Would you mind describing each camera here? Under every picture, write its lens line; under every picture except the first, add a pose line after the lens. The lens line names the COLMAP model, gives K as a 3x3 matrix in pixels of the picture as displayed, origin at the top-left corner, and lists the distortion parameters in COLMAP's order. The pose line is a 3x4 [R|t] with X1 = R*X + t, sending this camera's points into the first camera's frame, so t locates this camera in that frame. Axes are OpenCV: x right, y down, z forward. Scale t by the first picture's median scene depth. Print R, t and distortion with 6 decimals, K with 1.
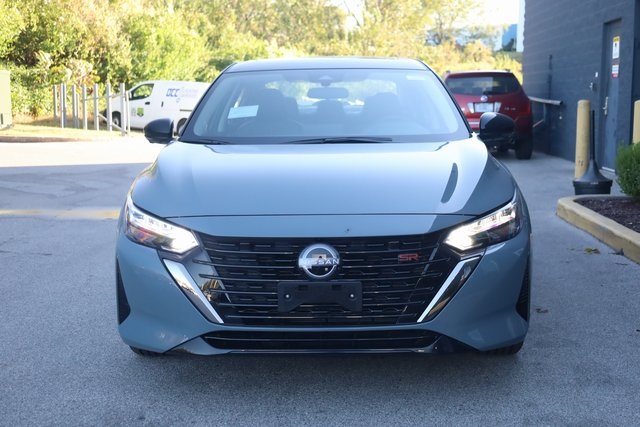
lens RADIAL K [[915.1, 0, 320.0], [0, 915.1, 213.5], [0, 0, 1]] dist [-0.034001, 0.391845]
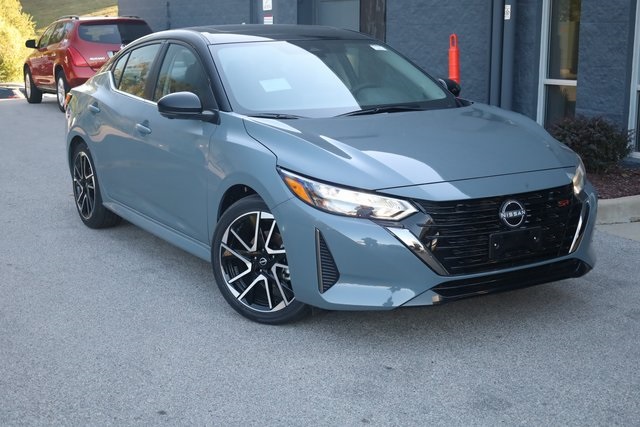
lens RADIAL K [[955.4, 0, 320.0], [0, 955.4, 213.5], [0, 0, 1]] dist [-0.001555, 0.000314]
pose [[0.849088, -0.101438, 0.518420, -0.868230], [0.070576, 0.994375, 0.078976, -0.065503], [-0.523515, -0.030470, 0.851471, 0.048417]]
